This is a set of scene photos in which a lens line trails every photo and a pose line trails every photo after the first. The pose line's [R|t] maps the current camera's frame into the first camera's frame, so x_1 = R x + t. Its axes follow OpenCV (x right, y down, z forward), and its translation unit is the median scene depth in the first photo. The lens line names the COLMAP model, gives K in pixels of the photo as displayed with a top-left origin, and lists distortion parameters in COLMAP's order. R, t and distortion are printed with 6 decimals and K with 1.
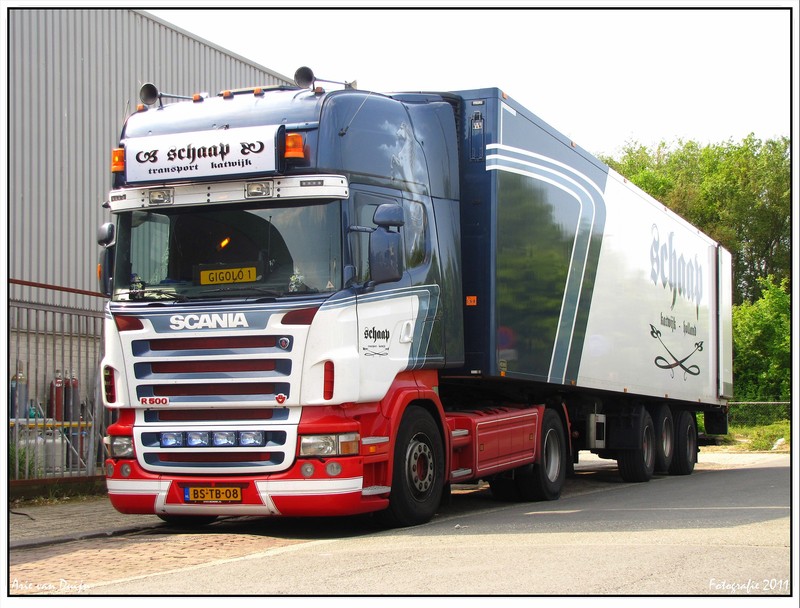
lens RADIAL K [[1572.5, 0, 401.4], [0, 1572.5, 319.5], [0, 0, 1]] dist [0.009570, 0.037848]
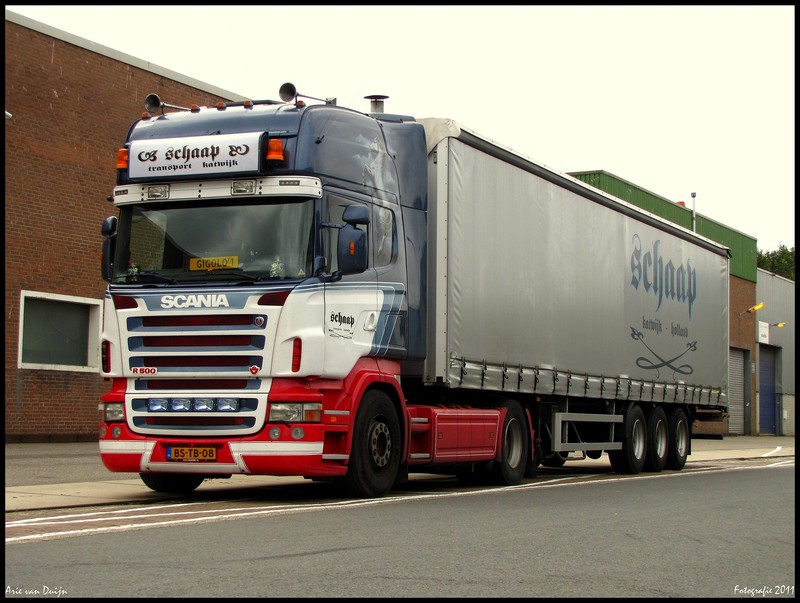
lens RADIAL K [[1666.8, 0, 400.0], [0, 1666.8, 301.5], [0, 0, 1]] dist [-0.042239, 0.369649]
pose [[0.999127, 0.036908, -0.019593, 0.049422], [-0.037945, 0.997737, -0.055500, 0.062561], [0.017501, 0.056195, 0.998266, -0.200132]]
